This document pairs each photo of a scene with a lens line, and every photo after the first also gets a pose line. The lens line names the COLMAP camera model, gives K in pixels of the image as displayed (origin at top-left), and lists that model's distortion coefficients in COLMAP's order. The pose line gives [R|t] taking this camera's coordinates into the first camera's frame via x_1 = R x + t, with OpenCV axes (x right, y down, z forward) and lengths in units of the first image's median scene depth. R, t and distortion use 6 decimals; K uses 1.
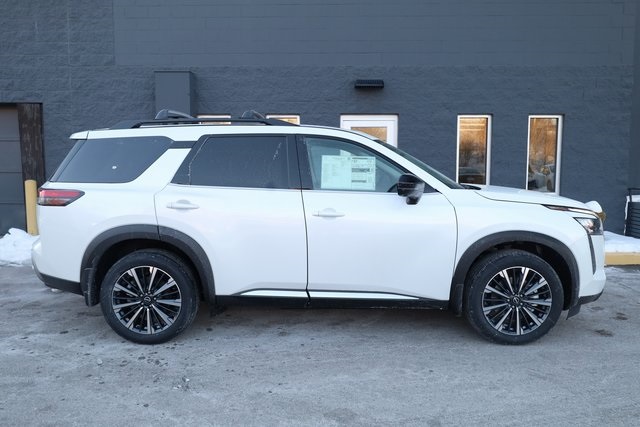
lens RADIAL K [[485.6, 0, 320.0], [0, 485.6, 213.5], [0, 0, 1]] dist [-0.012522, -0.003147]
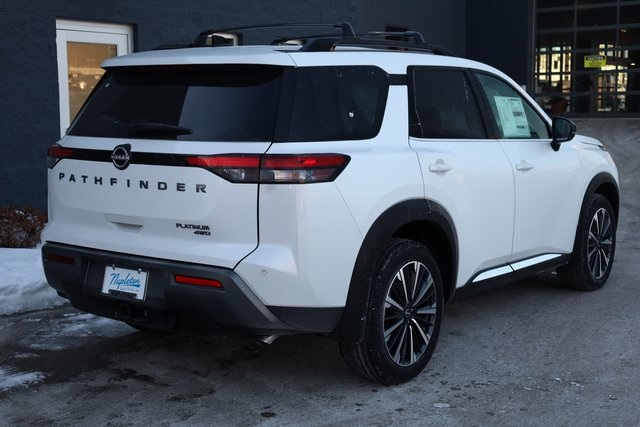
lens RADIAL K [[911.6, 0, 320.0], [0, 911.6, 213.5], [0, 0, 1]] dist [-0.001108, 0.021809]
pose [[0.582415, -0.101555, 0.806523, -1.422404], [0.086616, 0.994270, 0.062647, -0.046899], [-0.808264, 0.033371, 0.587875, 0.358382]]
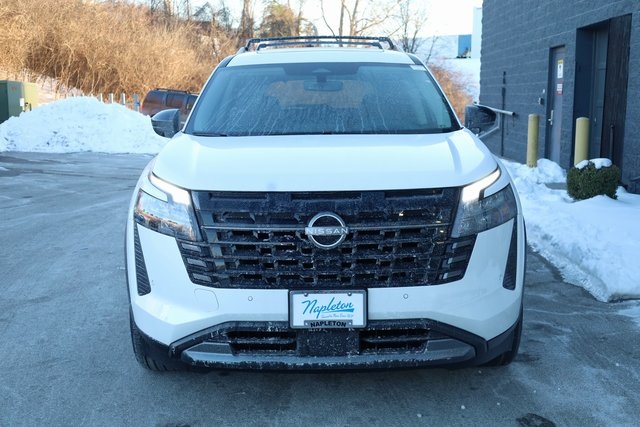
lens RADIAL K [[803.2, 0, 320.0], [0, 803.2, 213.5], [0, 0, 1]] dist [0.008120, 0.061432]
pose [[0.004692, 0.138730, -0.990319, 1.503925], [-0.101826, 0.985249, 0.137537, -0.114896], [0.994791, 0.100195, 0.018749, 1.206429]]
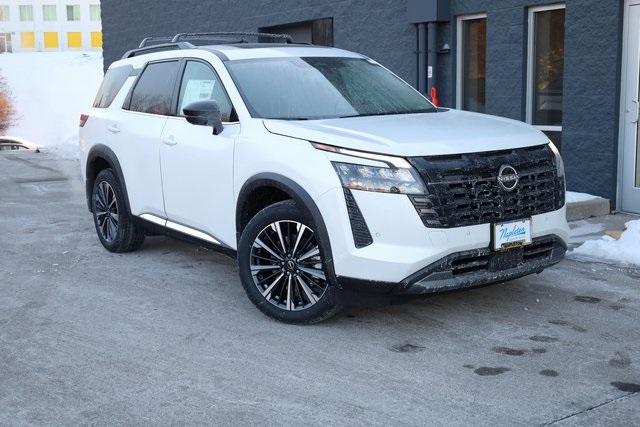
lens RADIAL K [[828.2, 0, 320.0], [0, 828.2, 213.5], [0, 0, 1]] dist [0.010049, 0.021800]
pose [[0.558717, 0.107522, -0.822359, 1.518592], [-0.060554, 0.994203, 0.088850, -0.020174], [0.827145, 0.000156, 0.561989, 0.317877]]
